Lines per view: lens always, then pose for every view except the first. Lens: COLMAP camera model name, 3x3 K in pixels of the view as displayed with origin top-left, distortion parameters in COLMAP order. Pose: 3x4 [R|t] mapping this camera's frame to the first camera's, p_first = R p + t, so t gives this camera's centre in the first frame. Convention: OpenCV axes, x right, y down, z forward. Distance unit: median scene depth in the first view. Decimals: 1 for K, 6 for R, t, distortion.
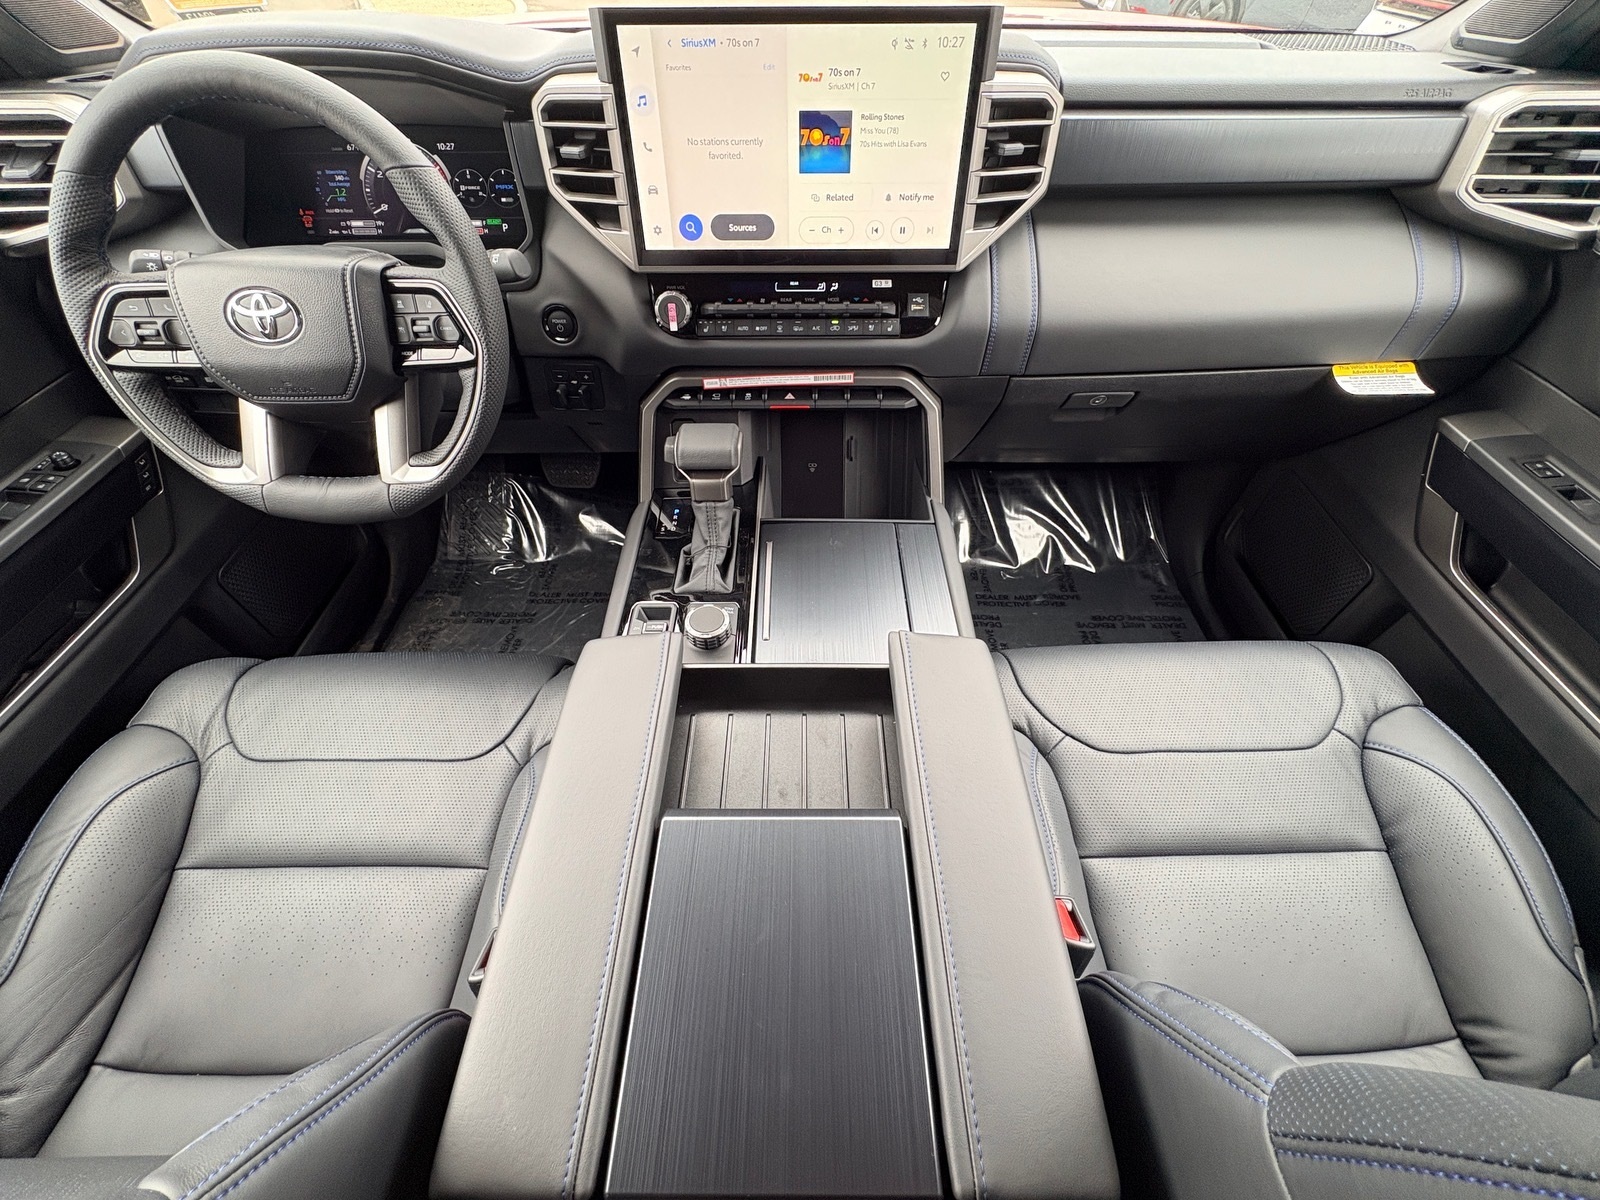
lens RADIAL K [[668.4, 0, 797.5], [0, 668.4, 595.9], [0, 0, 1]] dist [-0.001511, 0.000771]
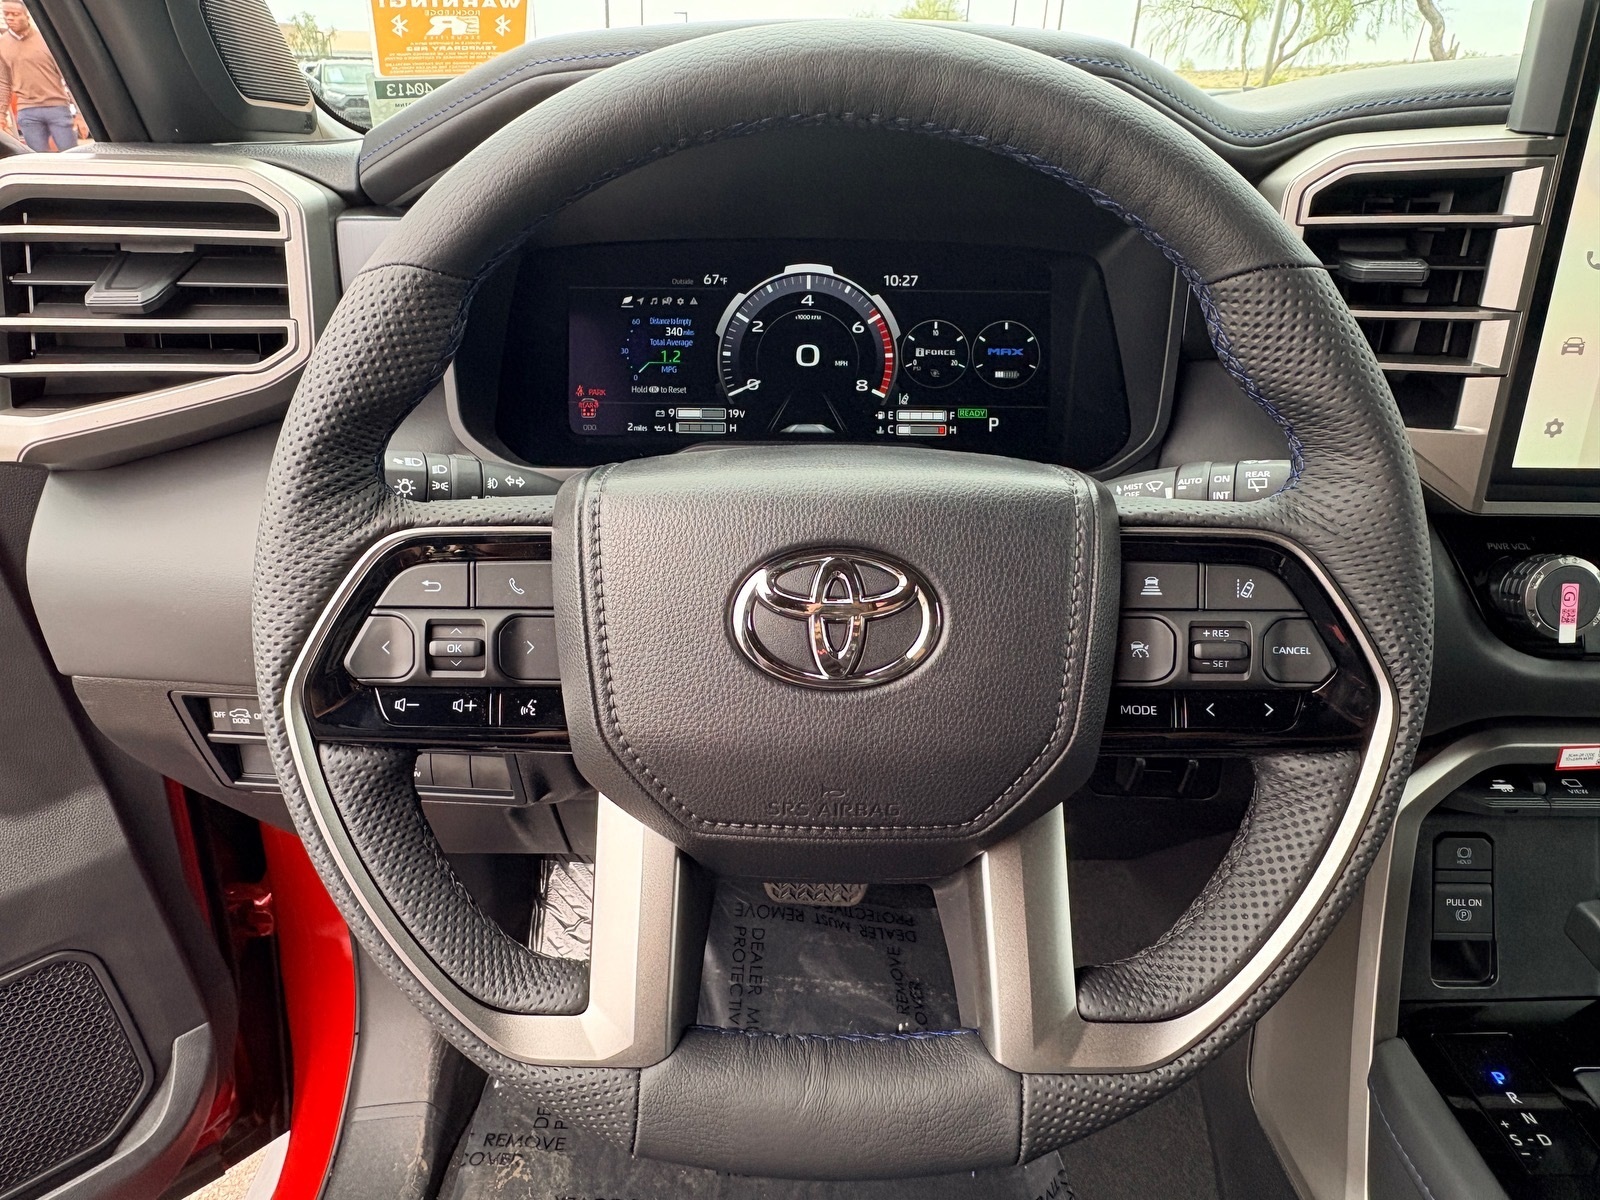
lens RADIAL K [[1034.3, 0, 766.1], [0, 1034.3, 596.4], [0, 0, 1]] dist [-0.000959, 0.003299]
pose [[0.999906, 0.013684, -0.001133, -0.689470], [-0.013192, 0.934511, -0.355689, -0.190829], [-0.003808, 0.355671, 0.934604, 0.395415]]
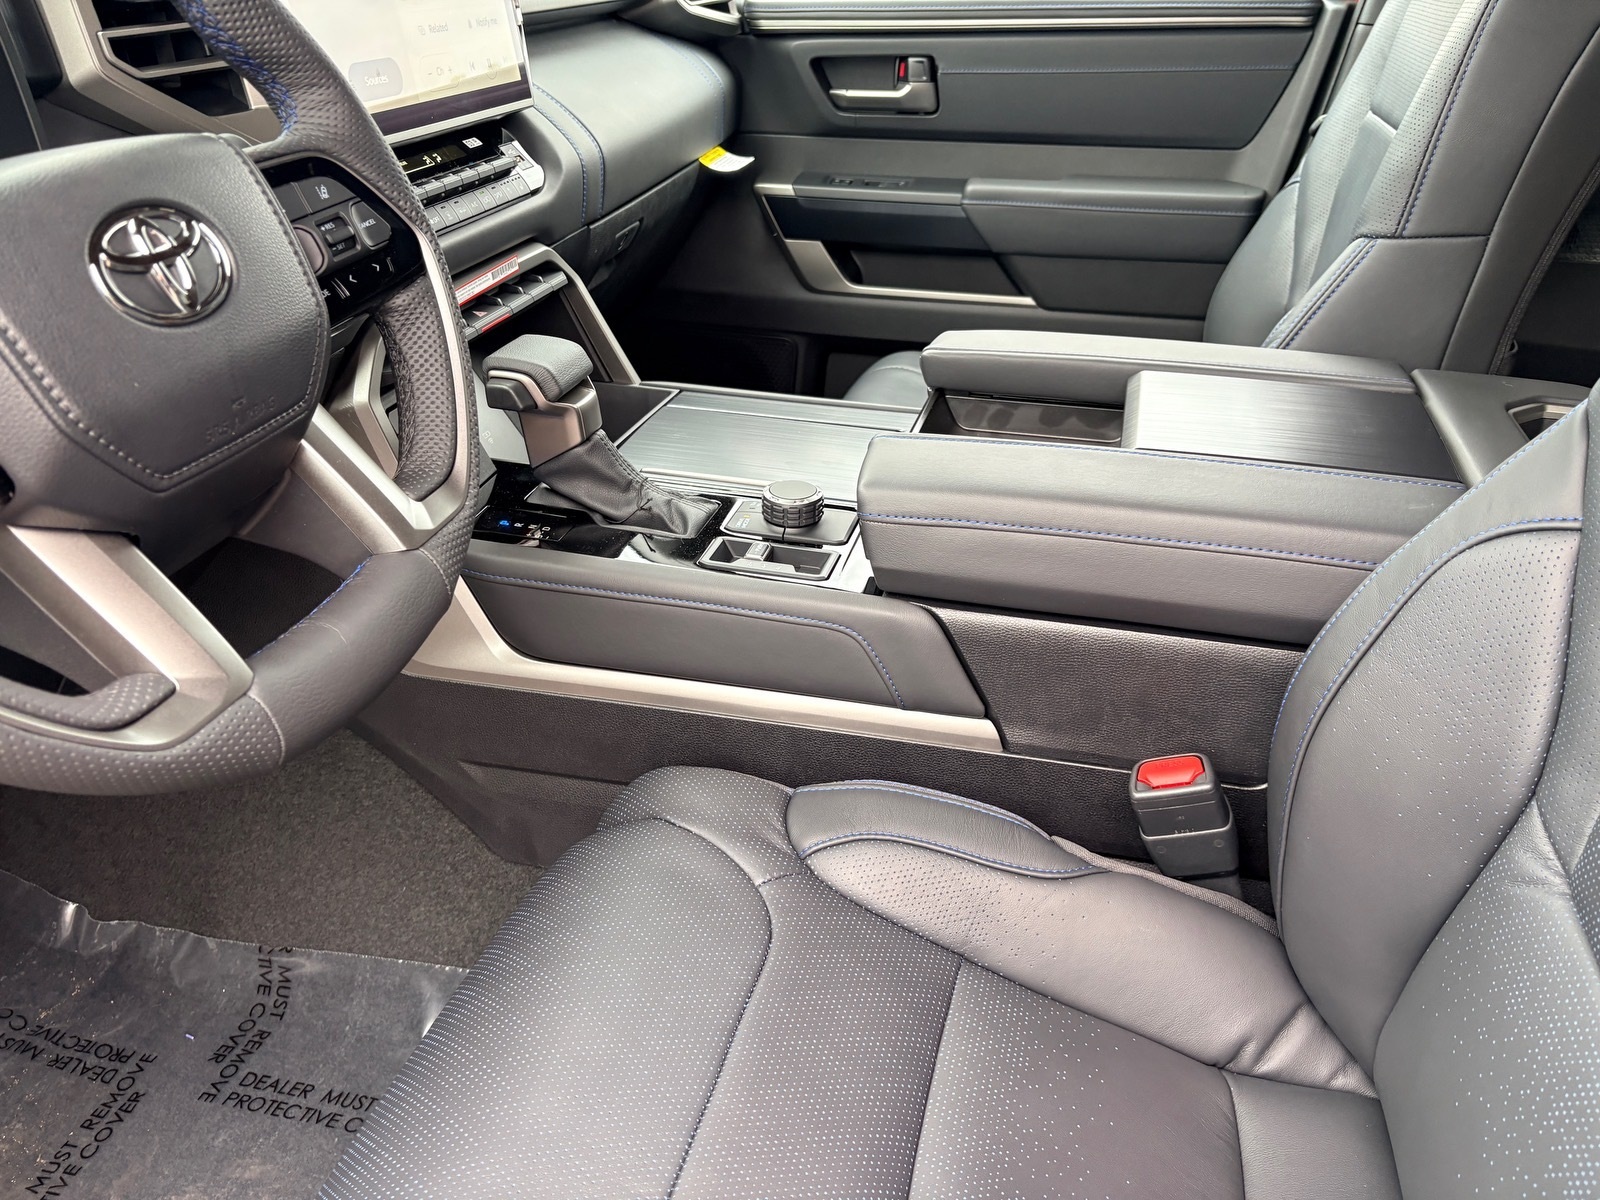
lens RADIAL K [[1209.4, 0, 793.0], [0, 1209.4, 602.1], [0, 0, 1]] dist [0.023835, -0.023393]
pose [[0.258842, -0.465110, 0.846566, -1.206752], [0.695231, 0.698150, 0.170999, -0.094792], [-0.670563, 0.544297, 0.504069, 0.367831]]
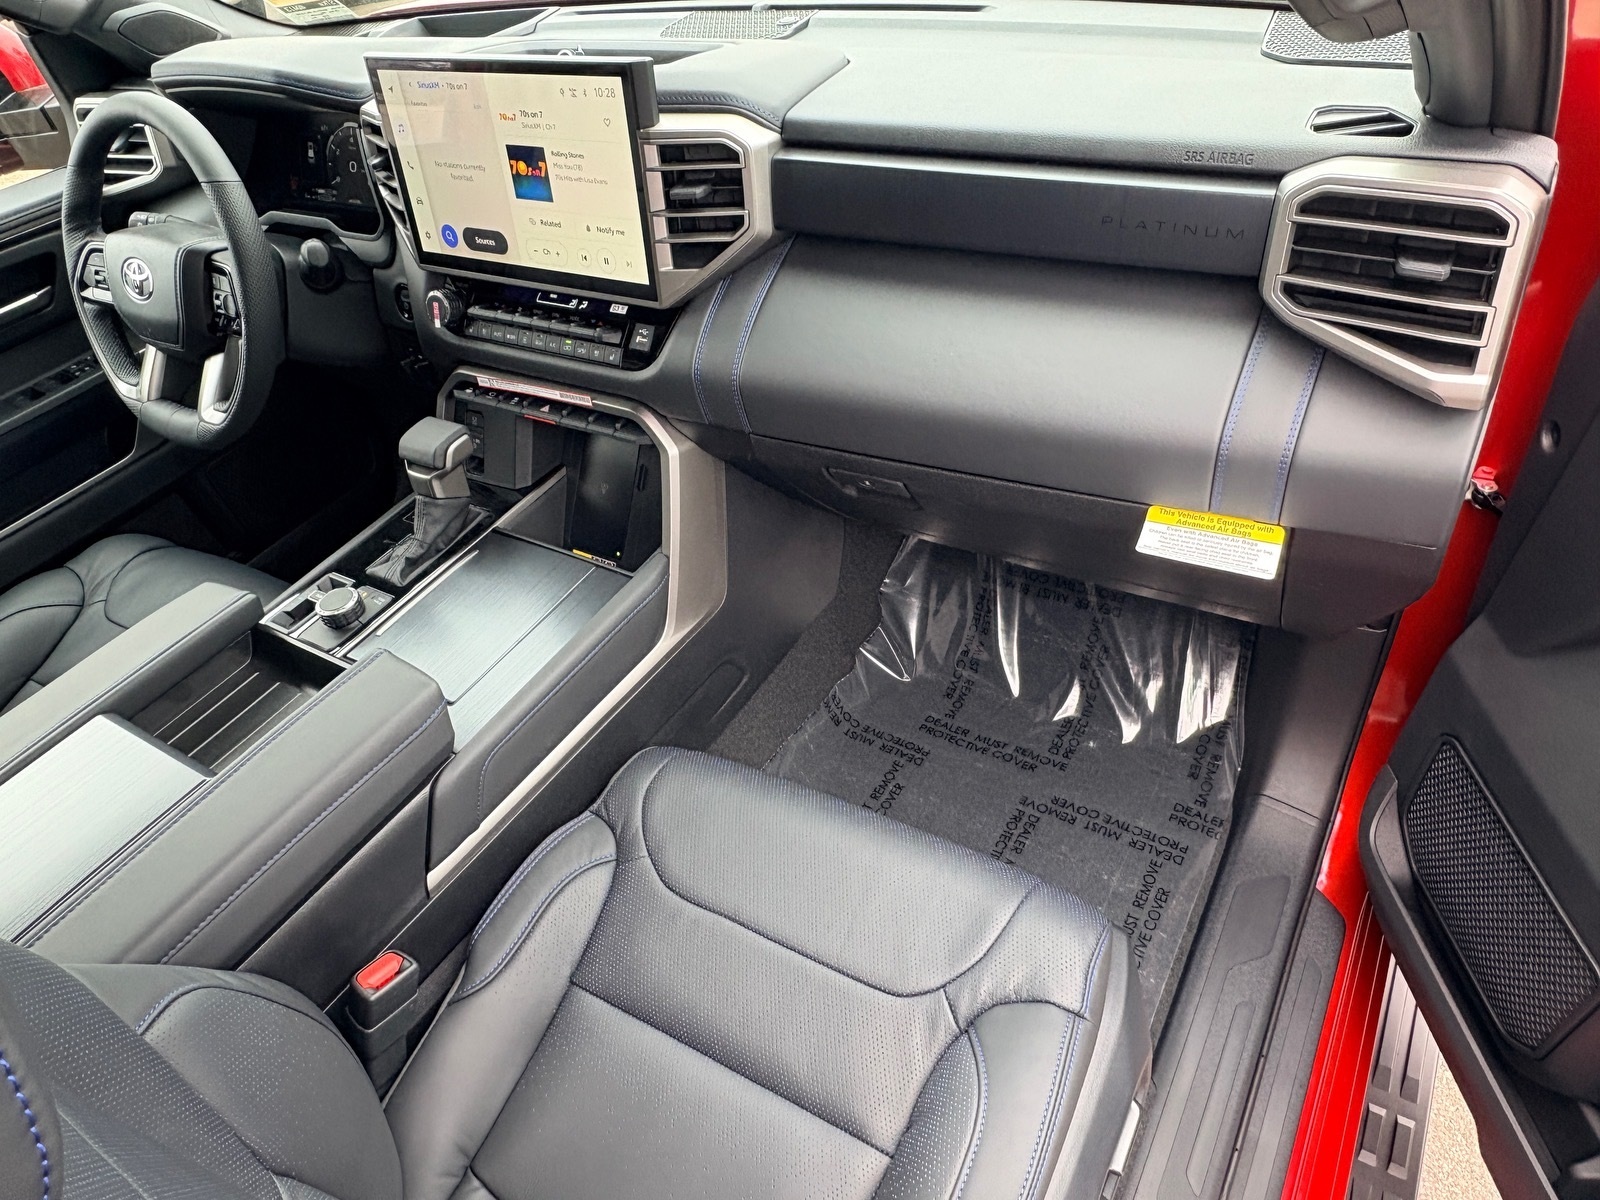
lens RADIAL K [[1034.3, 0, 789.1], [0, 1034.3, 601.7], [0, 0, 1]] dist [-0.000959, 0.003299]
pose [[0.845592, 0.263985, -0.463989, 1.130309], [-0.288251, 0.957359, 0.019365, -0.182248], [0.449317, 0.117370, 0.885629, -0.114177]]
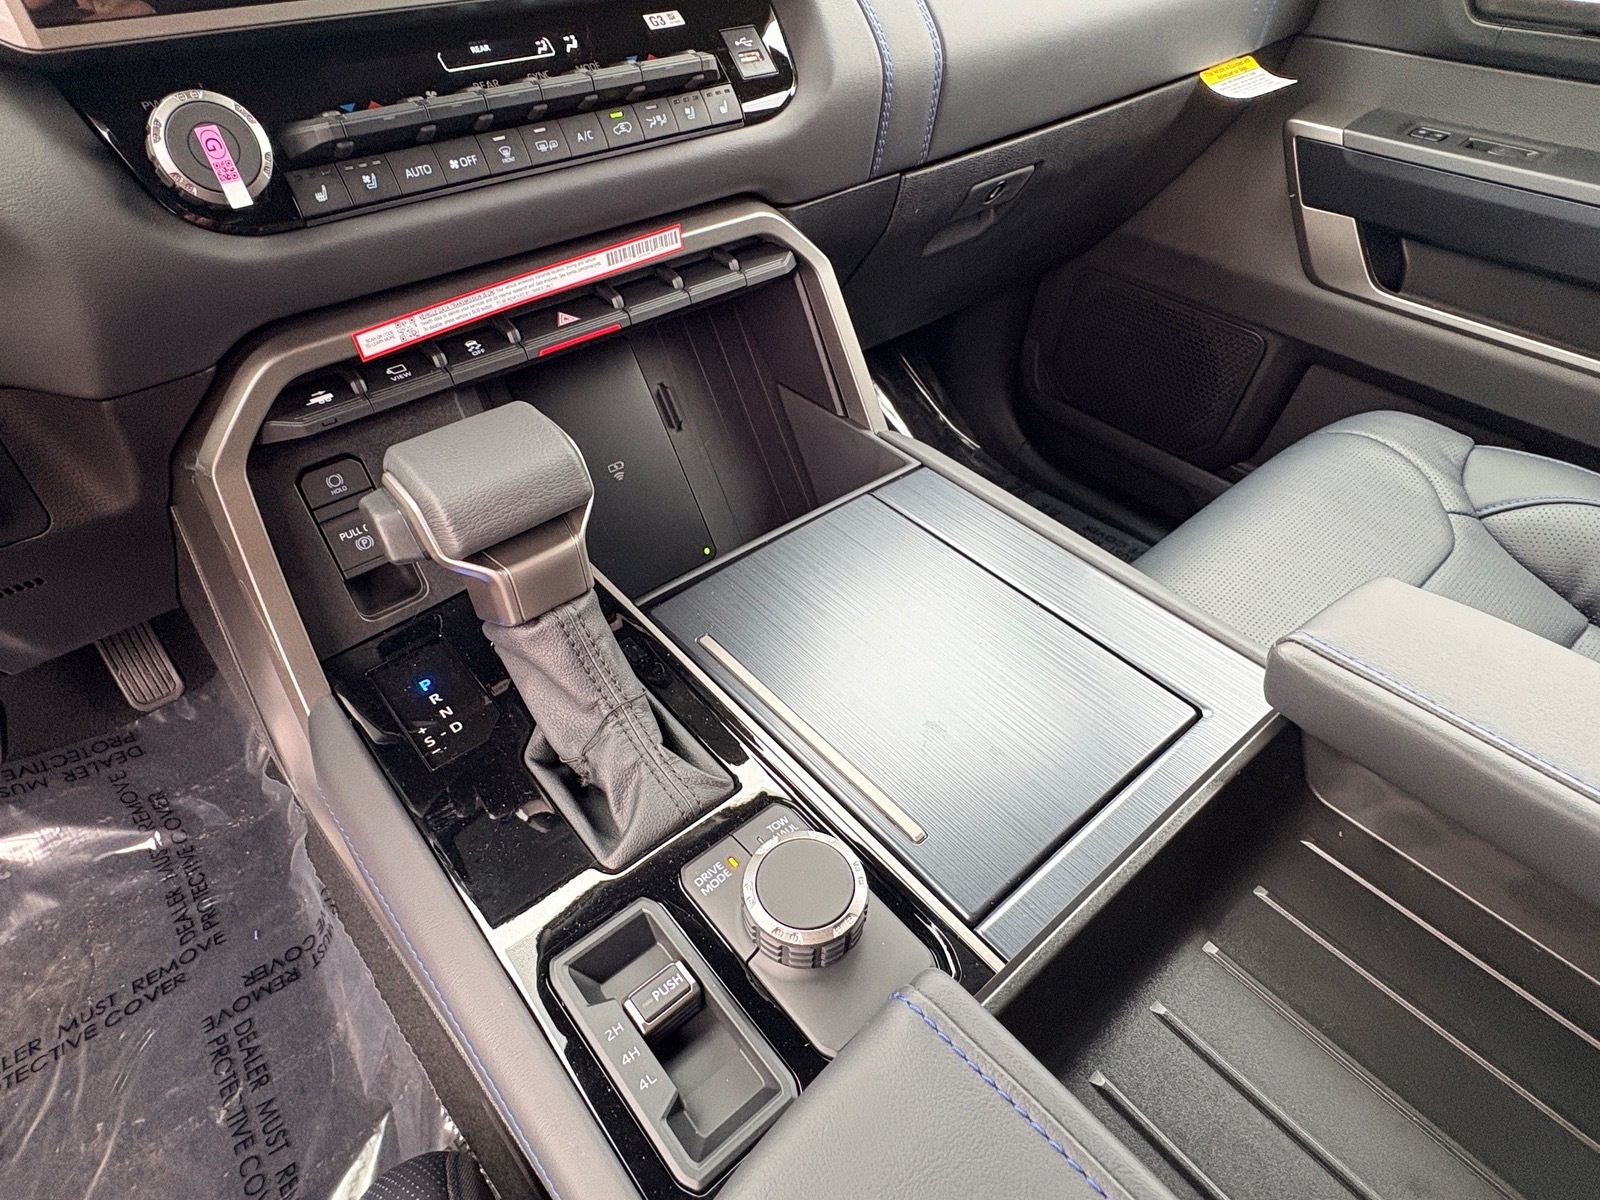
lens RADIAL K [[881.5, 0, 783.4], [0, 881.5, 595.1], [0, 0, 1]] dist [0.004334, -0.001051]
pose [[0.763631, -0.431351, 0.480421, -0.279358], [0.461577, 0.885005, 0.060934, -0.122867], [-0.451459, 0.175220, 0.874919, 0.521105]]
